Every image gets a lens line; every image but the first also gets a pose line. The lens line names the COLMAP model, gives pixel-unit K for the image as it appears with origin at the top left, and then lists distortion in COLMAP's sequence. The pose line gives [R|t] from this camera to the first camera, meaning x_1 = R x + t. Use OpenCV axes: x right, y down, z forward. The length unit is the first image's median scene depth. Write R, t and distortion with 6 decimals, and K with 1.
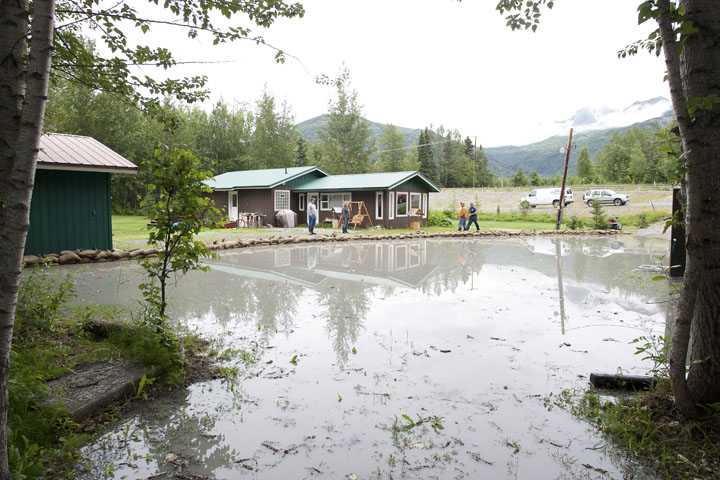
lens RADIAL K [[444.7, 0, 357.8], [0, 444.7, 239.4], [0, 0, 1]] dist [-0.084145, 0.031326]
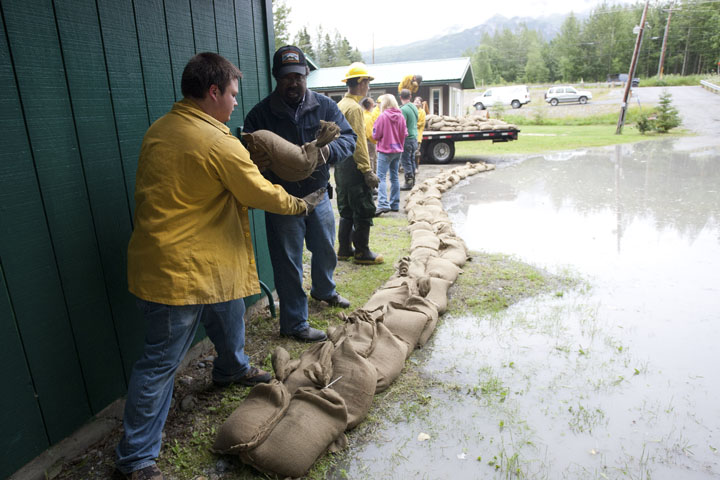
lens RADIAL K [[444.7, 0, 357.8], [0, 444.7, 239.4], [0, 0, 1]] dist [-0.084145, 0.031326]
pose [[0.944490, -0.128856, 0.302217, -0.184104], [0.068158, 0.976714, 0.203434, -0.015068], [-0.321393, -0.171543, 0.931278, 0.229229]]
